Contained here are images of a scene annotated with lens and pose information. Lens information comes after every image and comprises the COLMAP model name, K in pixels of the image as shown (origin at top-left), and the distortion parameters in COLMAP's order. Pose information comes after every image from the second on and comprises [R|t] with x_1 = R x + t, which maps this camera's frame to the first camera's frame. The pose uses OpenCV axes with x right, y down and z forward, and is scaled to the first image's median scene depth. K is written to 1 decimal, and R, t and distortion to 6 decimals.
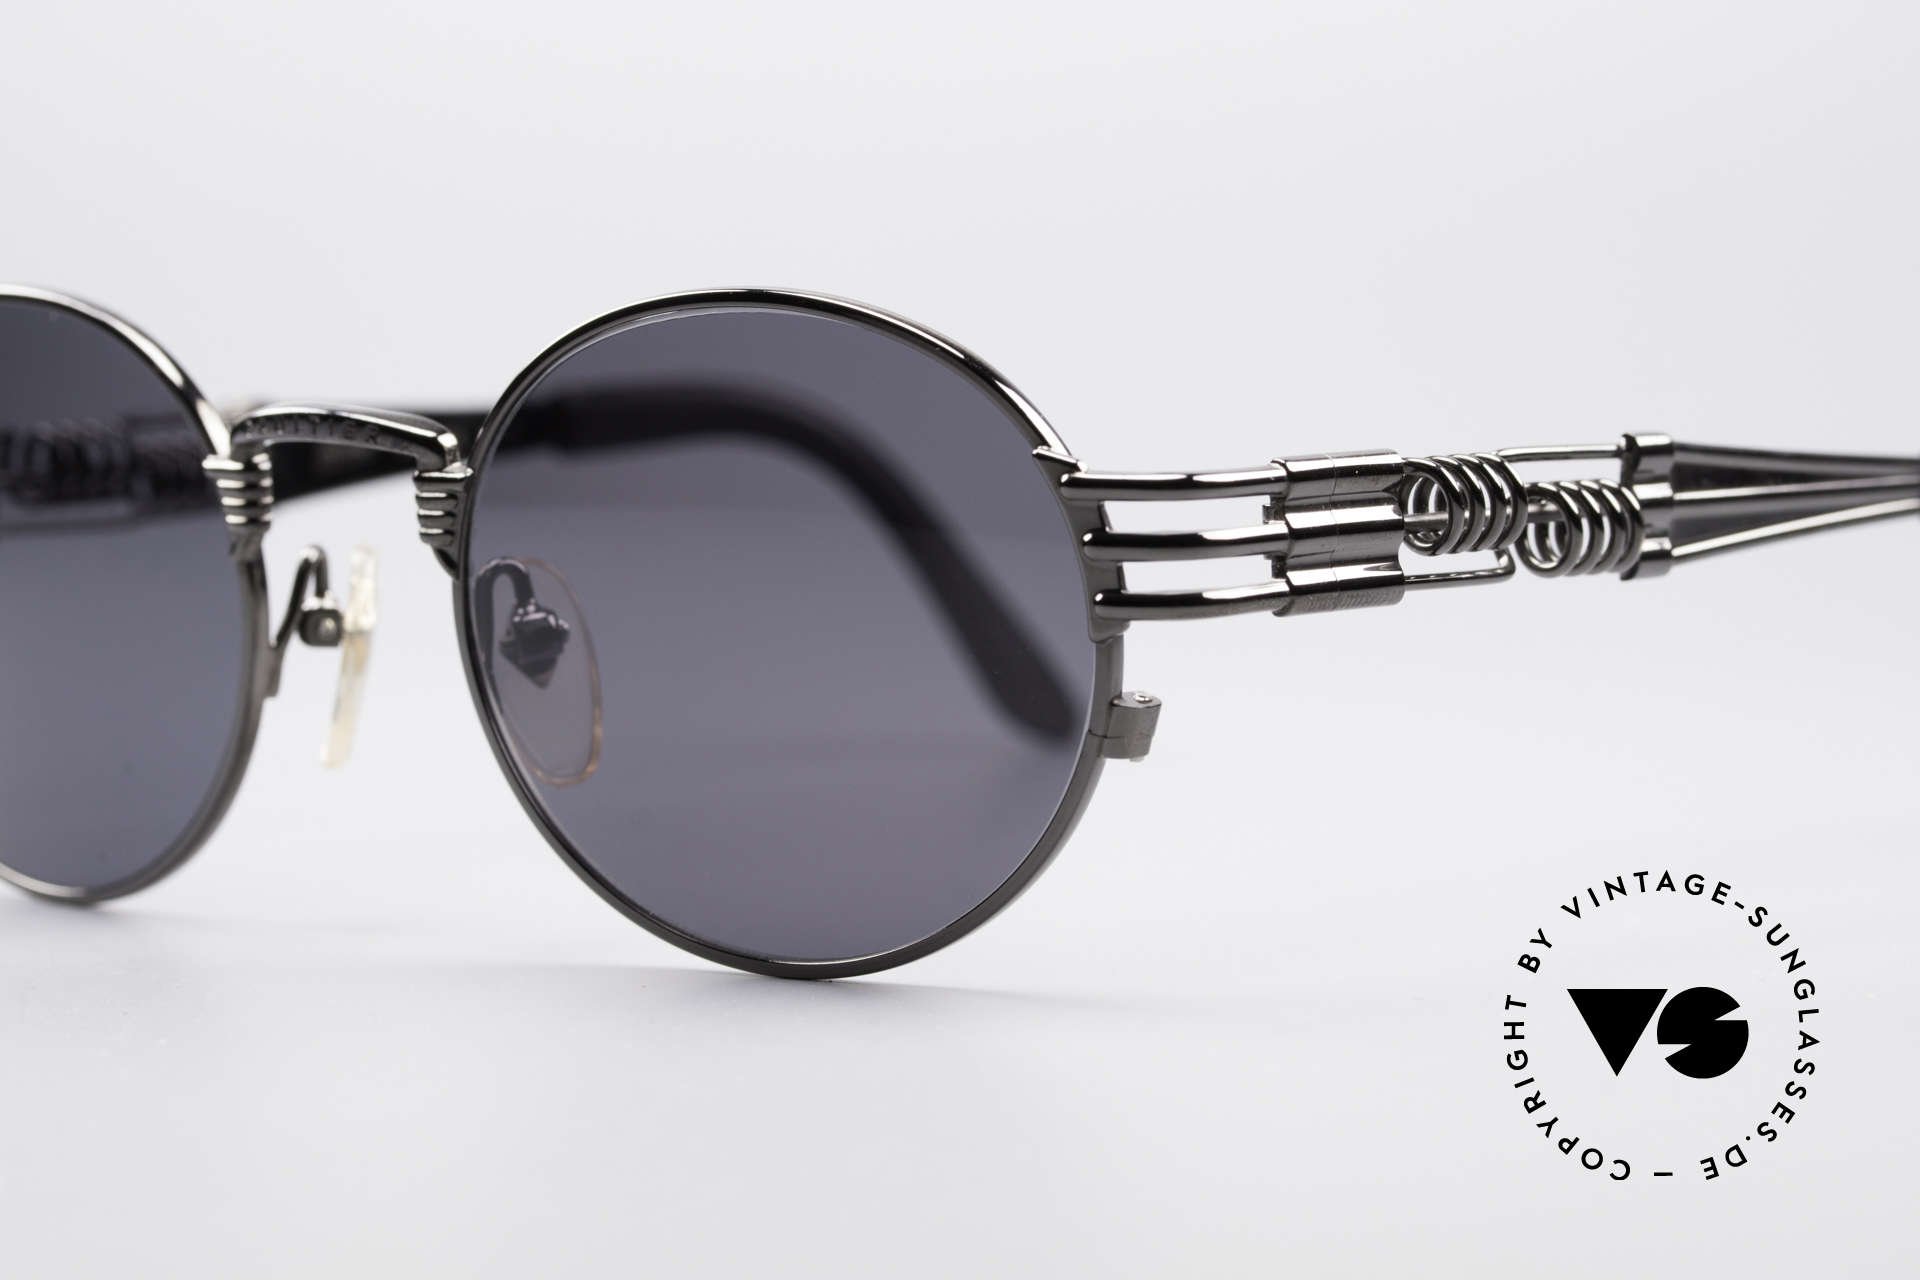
lens RADIAL K [[6139.0, 0, 960.0], [0, 6139.0, 640.0], [0, 0, 1]] dist [0.050554, 0.889437]
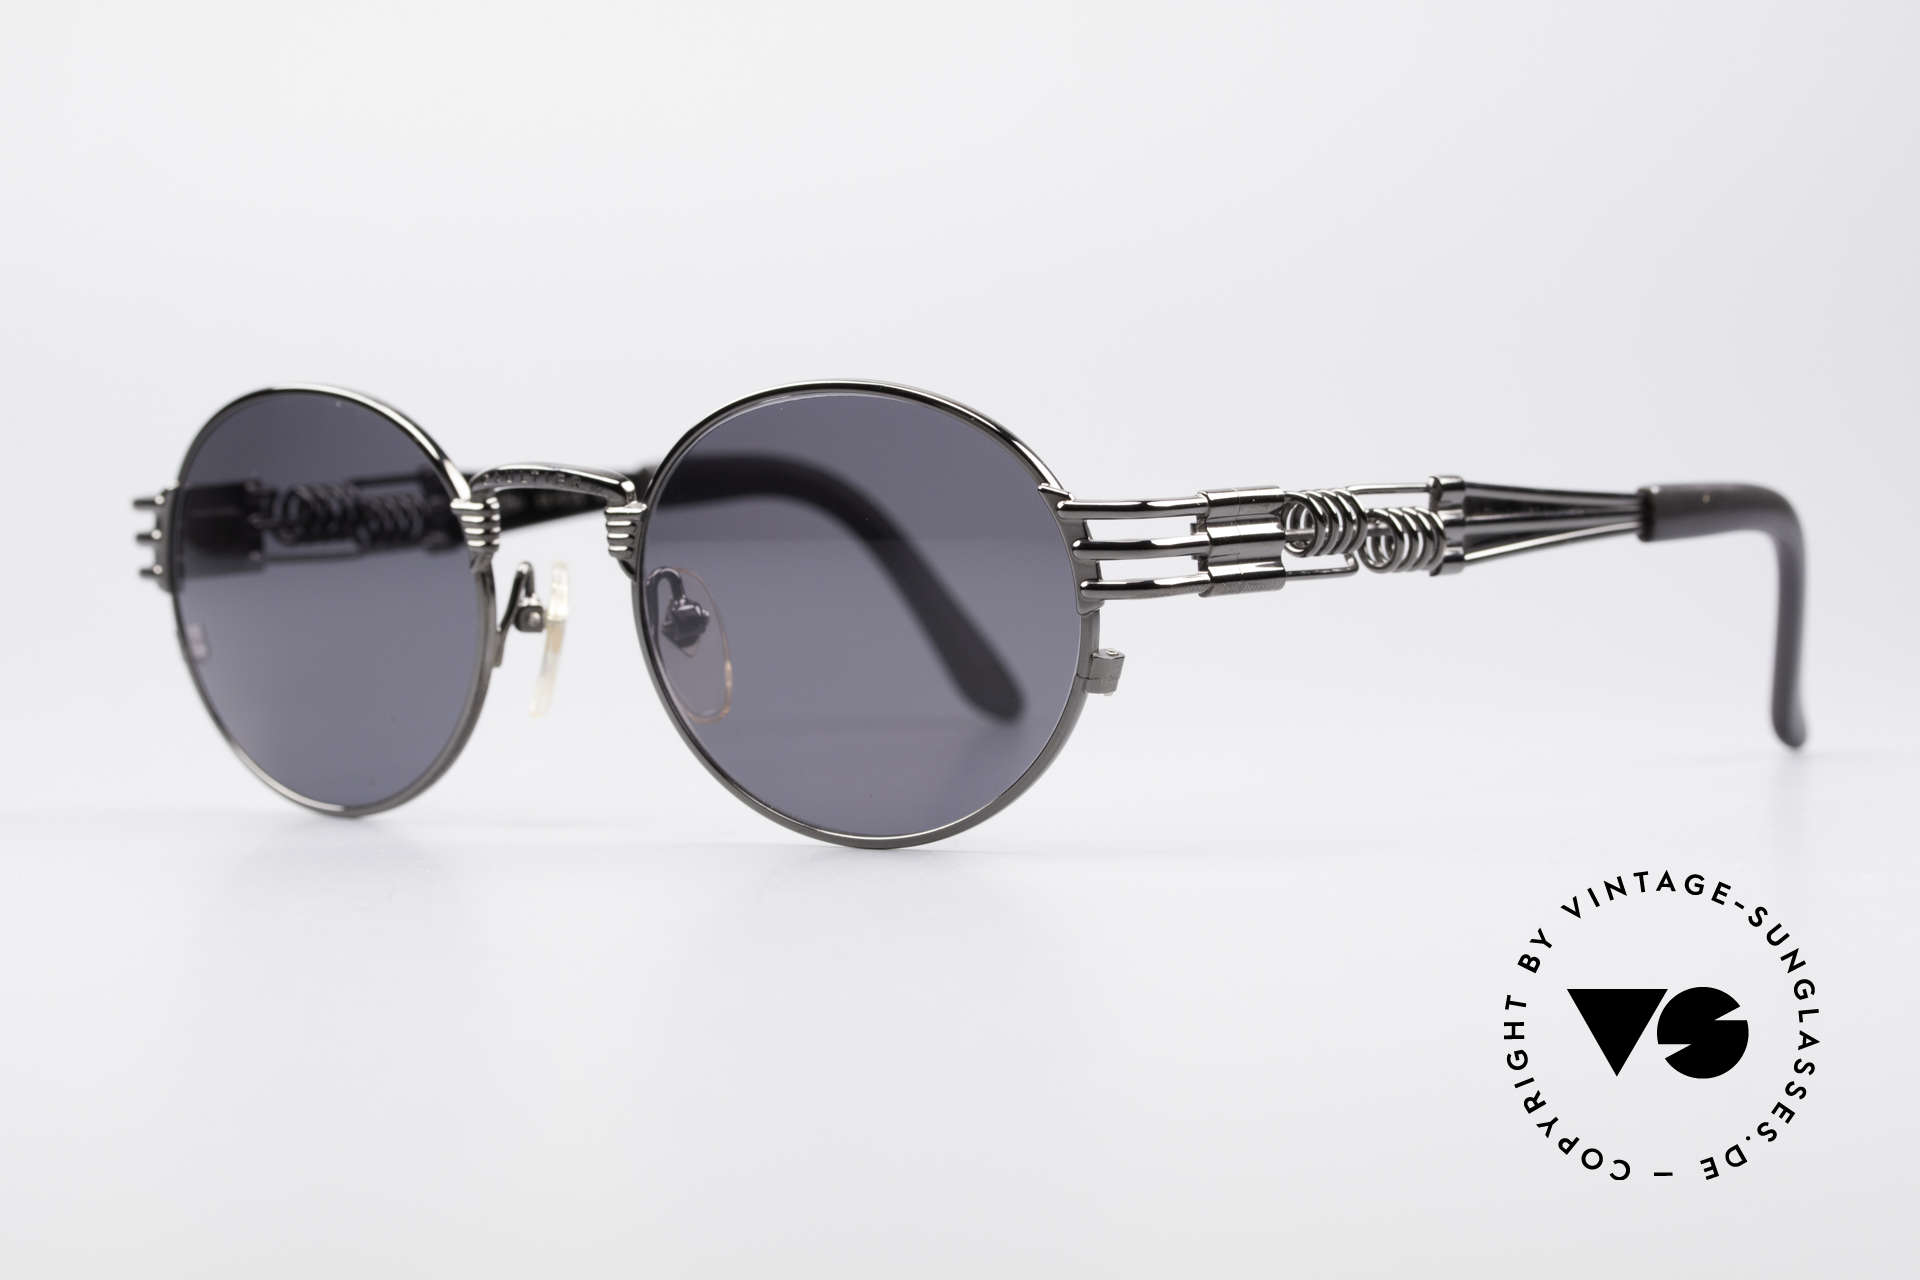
lens RADIAL K [[6139.0, 0, 960.0], [0, 6139.0, 640.0], [0, 0, 1]] dist [0.050554, 0.889437]
pose [[0.999405, -0.008949, 0.033301, -0.053646], [0.009500, 0.999820, -0.016398, 0.028817], [-0.033148, 0.016705, 0.999311, -0.461566]]
